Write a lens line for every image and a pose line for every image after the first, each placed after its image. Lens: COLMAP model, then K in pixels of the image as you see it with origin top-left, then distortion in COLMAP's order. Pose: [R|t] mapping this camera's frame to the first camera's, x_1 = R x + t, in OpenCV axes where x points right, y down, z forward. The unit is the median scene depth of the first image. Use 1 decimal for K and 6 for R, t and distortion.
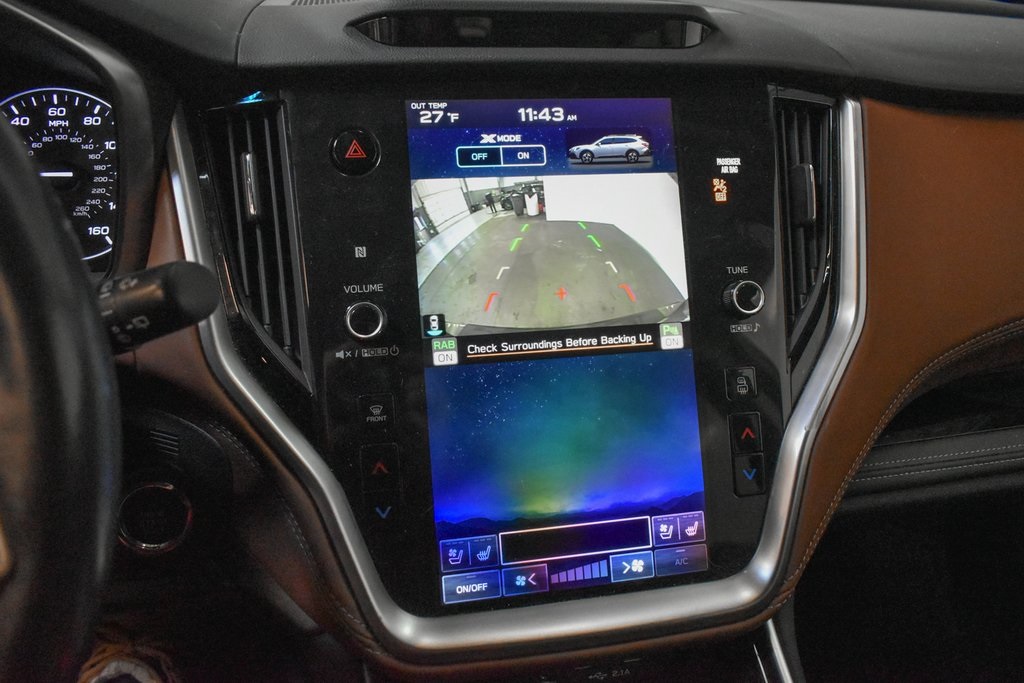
lens RADIAL K [[834.8, 0, 518.7], [0, 834.8, 342.1], [0, 0, 1]] dist [-0.032787, 0.000531]
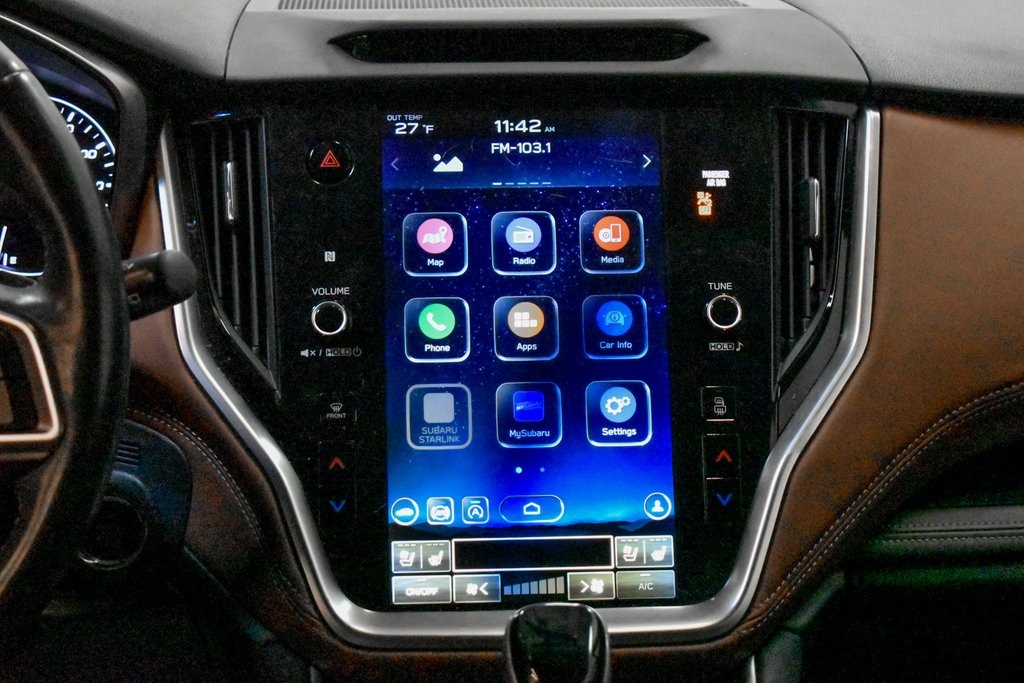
lens RADIAL K [[2101.6, 0, 493.8], [0, 2101.6, 376.0], [0, 0, 1]] dist [-0.013380, 0.000000]
pose [[0.987537, 0.021187, -0.155951, 0.402774], [-0.042724, 0.989777, -0.136077, 0.368689], [0.151474, 0.141044, 0.978347, -1.433601]]
